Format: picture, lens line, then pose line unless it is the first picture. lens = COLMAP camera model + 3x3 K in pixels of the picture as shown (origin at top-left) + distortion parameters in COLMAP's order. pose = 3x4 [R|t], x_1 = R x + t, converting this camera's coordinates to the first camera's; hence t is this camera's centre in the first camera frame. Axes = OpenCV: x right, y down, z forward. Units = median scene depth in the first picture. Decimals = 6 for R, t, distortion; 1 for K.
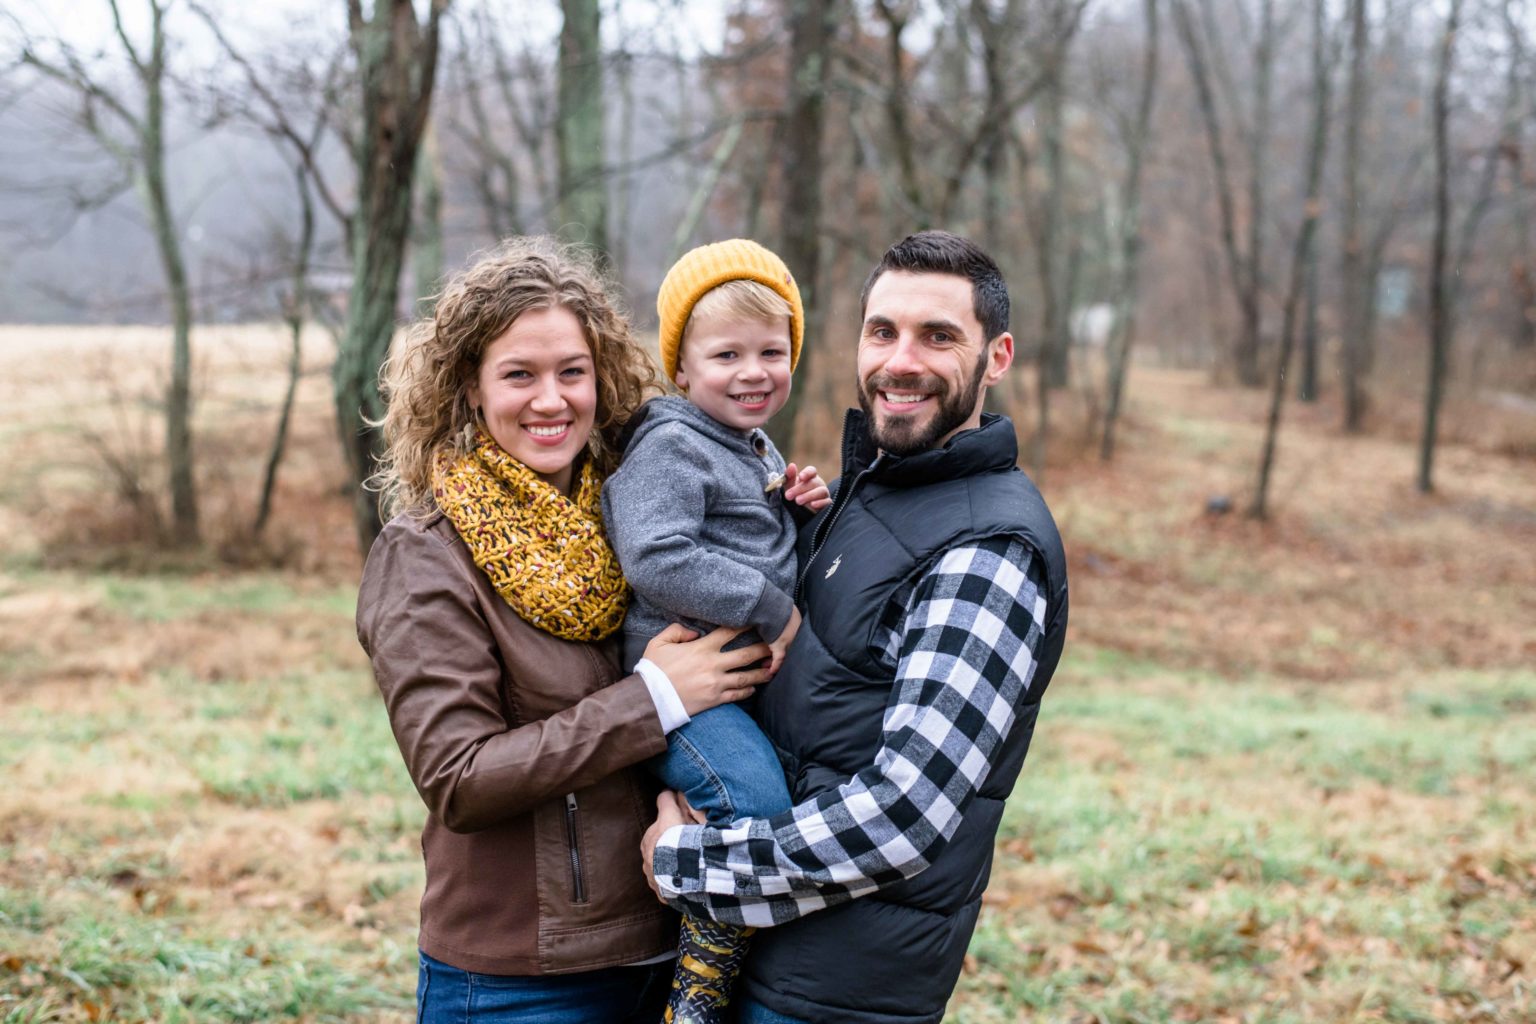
lens RADIAL K [[2056.3, 0, 827.0], [0, 2056.3, 510.0], [0, 0, 1]] dist [-0.026337, 0.004408]
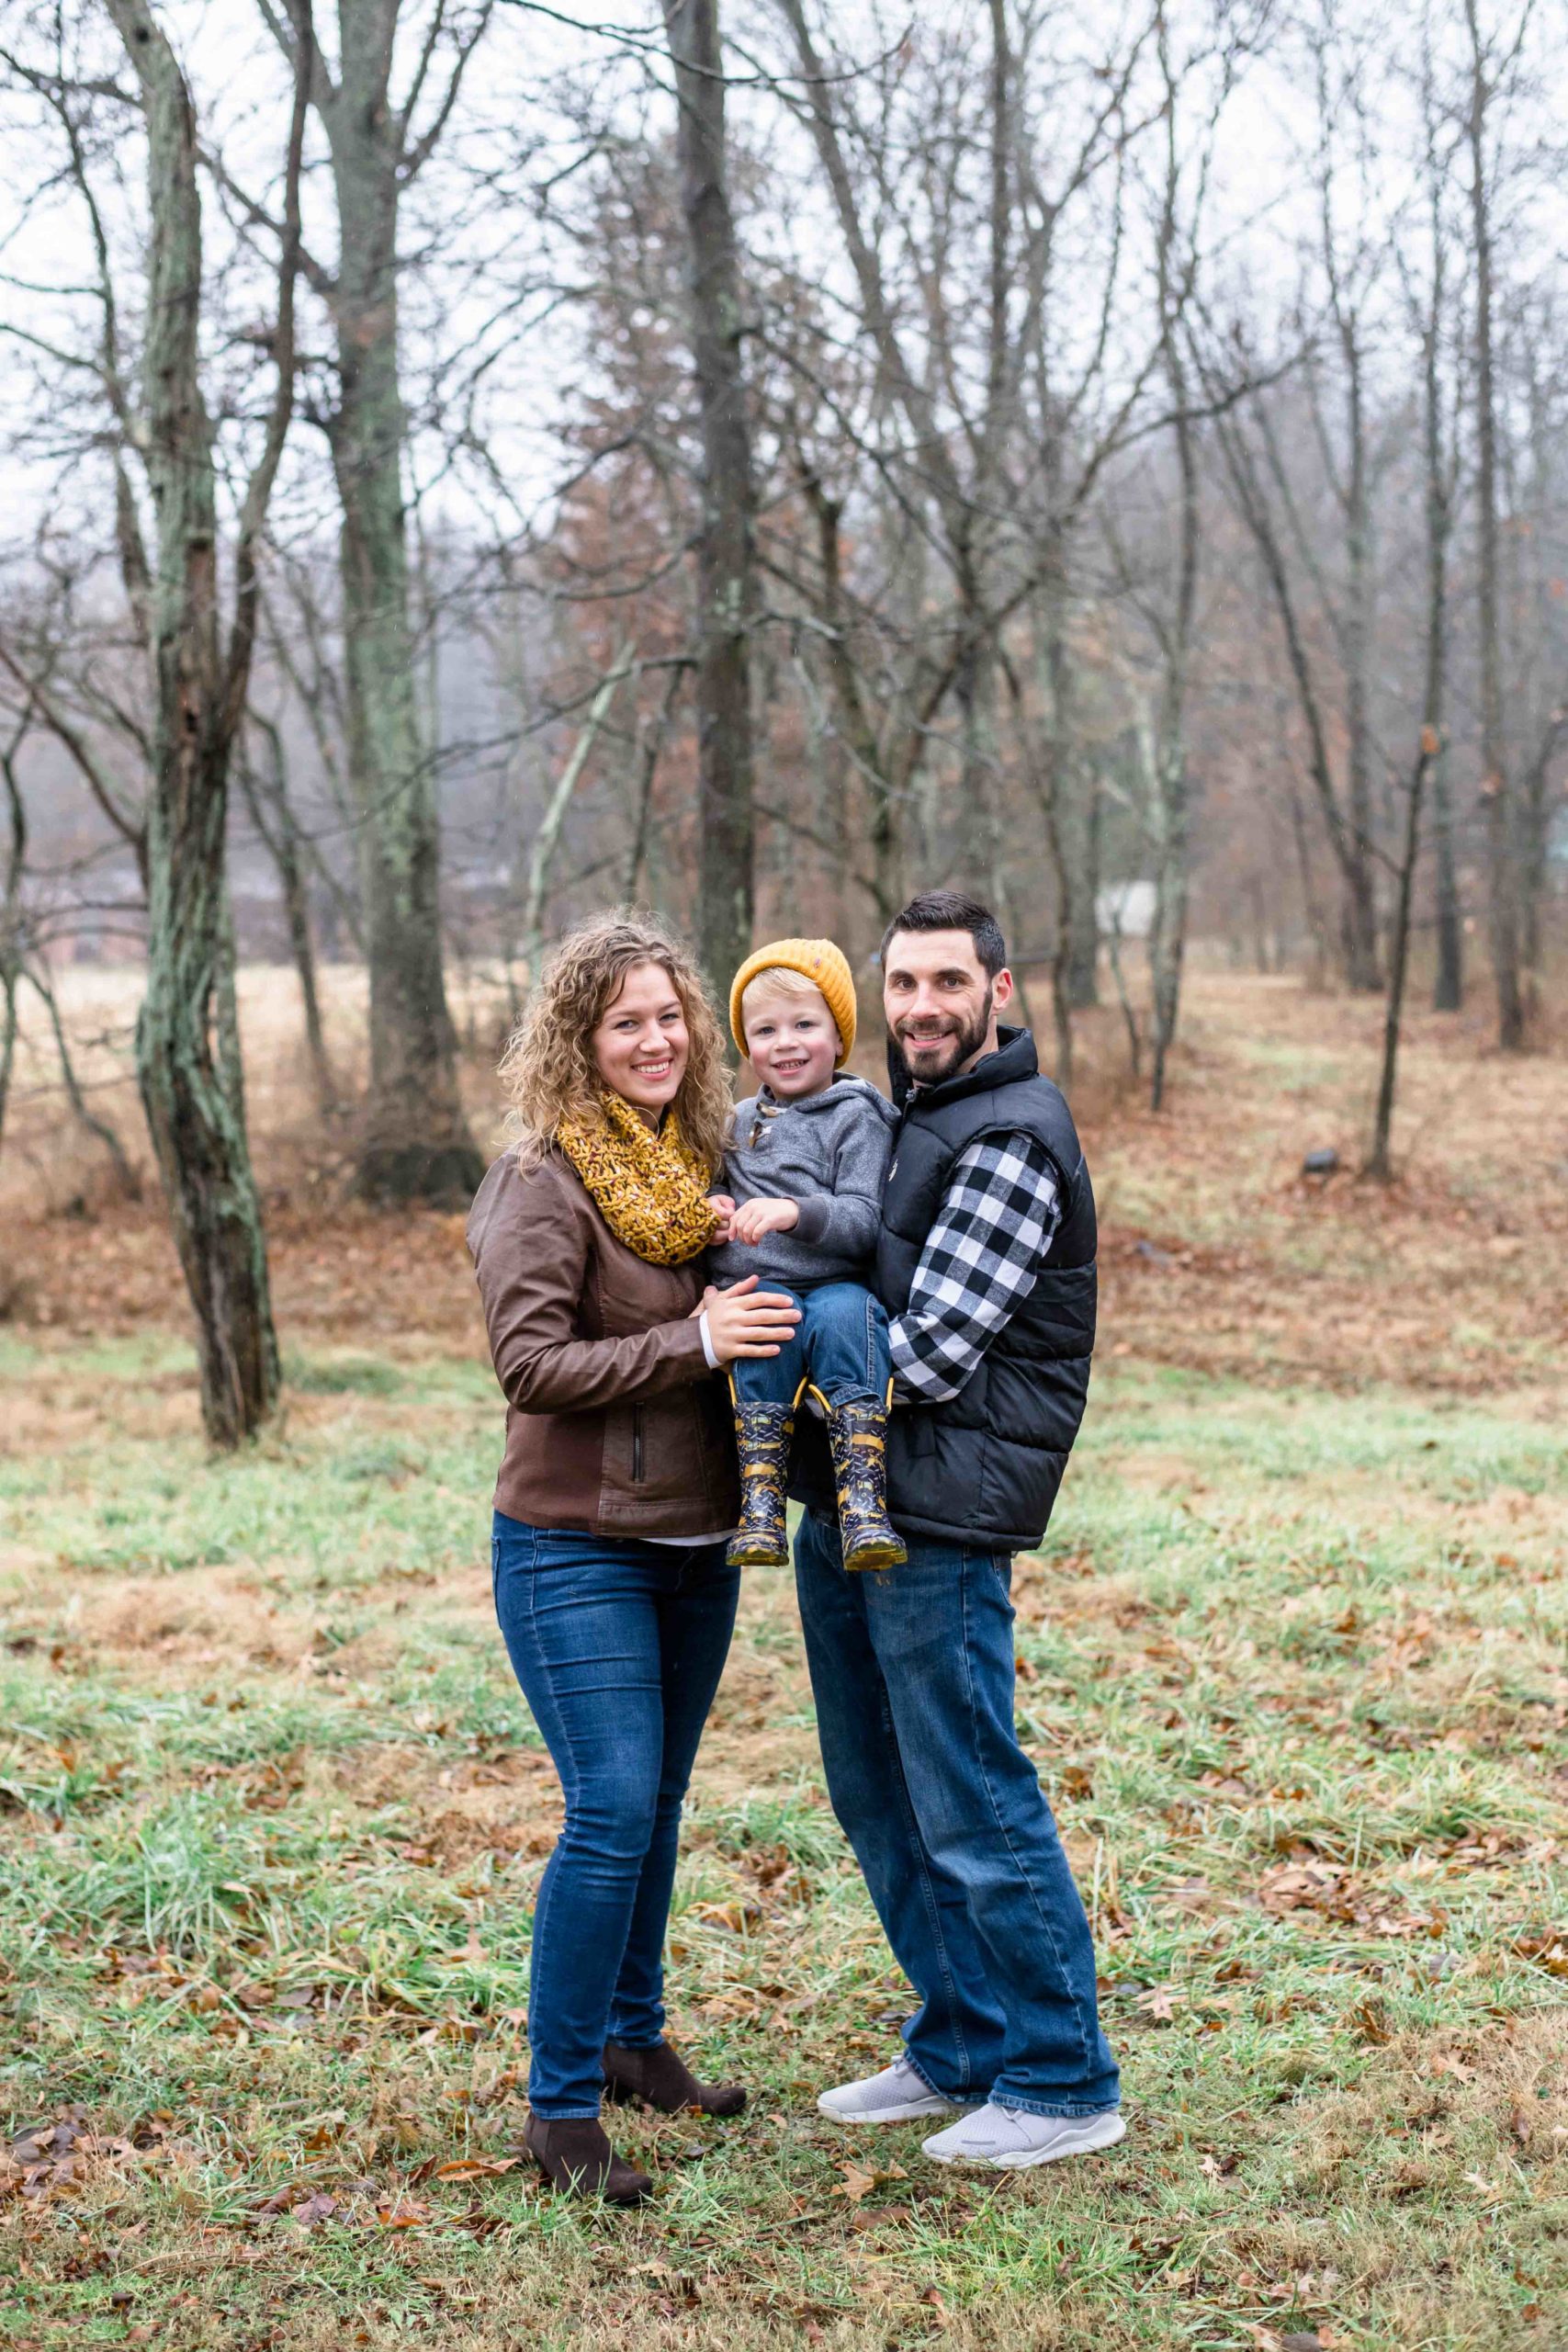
lens RADIAL K [[3582.4, 0, 747.1], [0, 3582.4, 1182.1], [0, 0, 1]] dist [-0.013131, 0.015547]
pose [[0.998390, -0.053550, 0.018705, -0.043667], [0.053829, 0.998441, -0.014778, 0.018414], [-0.017884, 0.015761, 0.999716, -0.340856]]
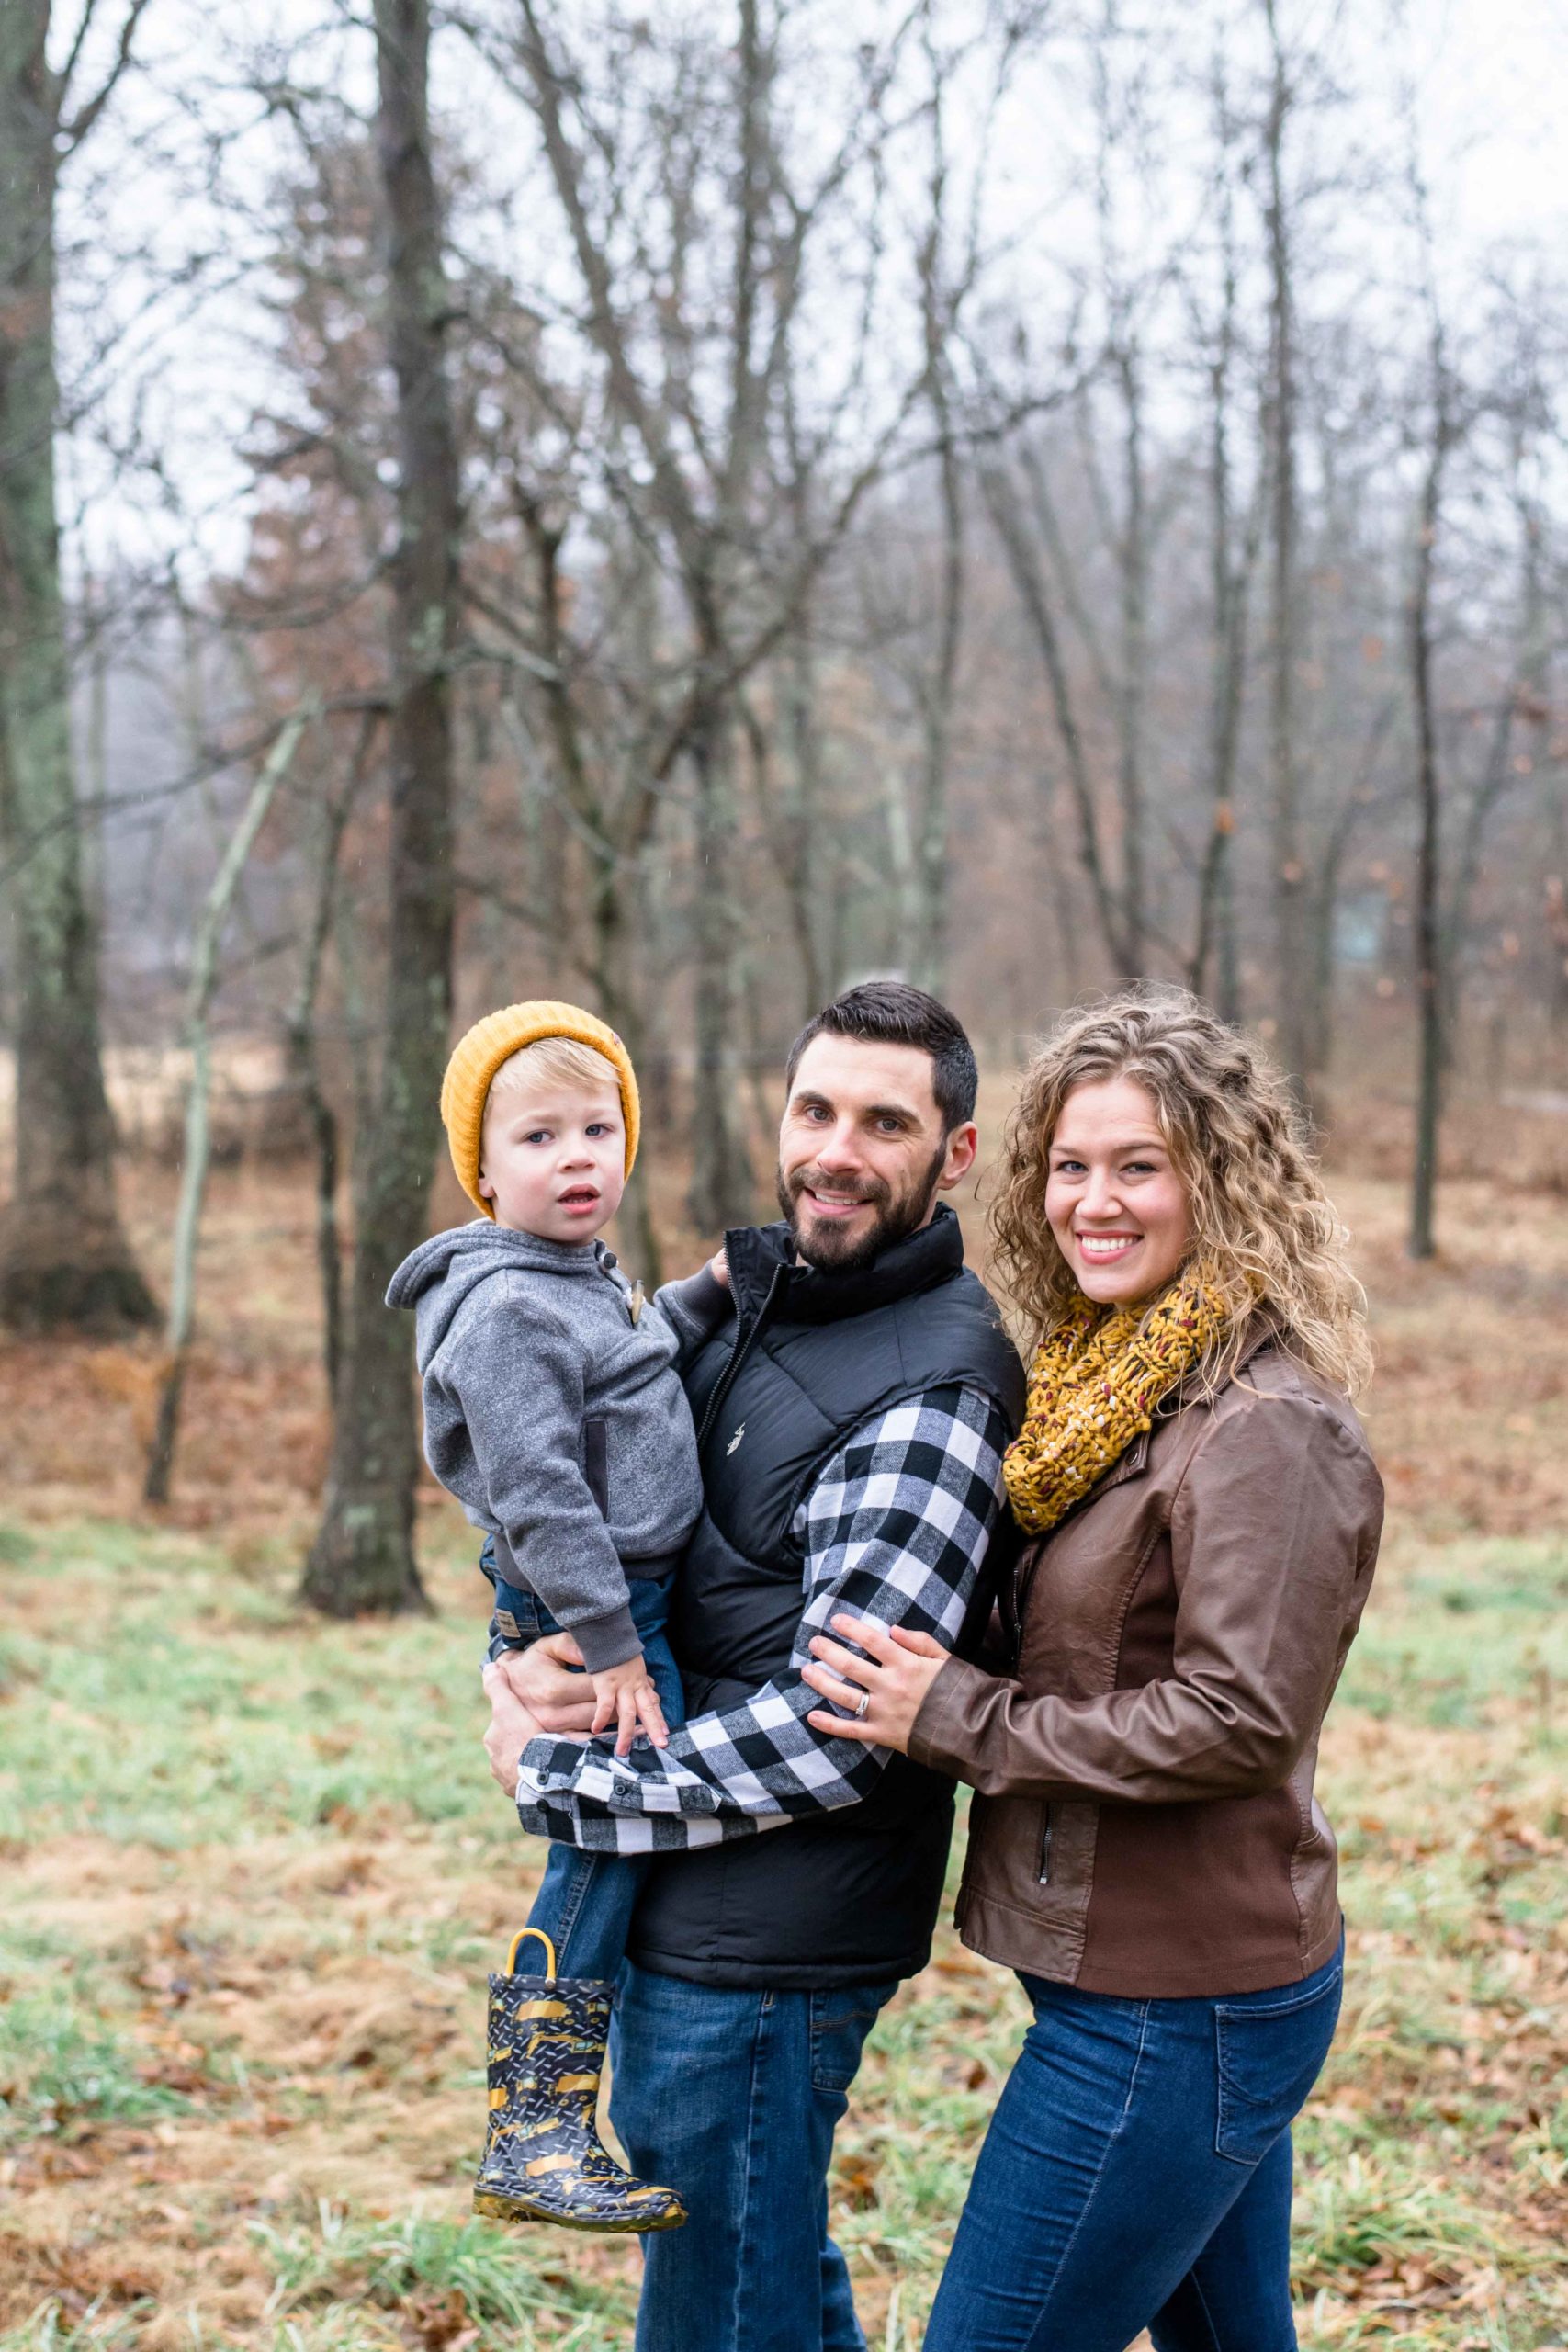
lens RADIAL K [[3605.6, 0, 692.4], [0, 3605.6, 1249.5], [0, 0, 1]] dist [-0.016177, -0.073791]
pose [[0.995703, -0.042621, 0.082210, -0.030956], [0.044112, 0.998892, -0.016399, -0.004681], [-0.081420, 0.019955, 0.996480, -0.116551]]
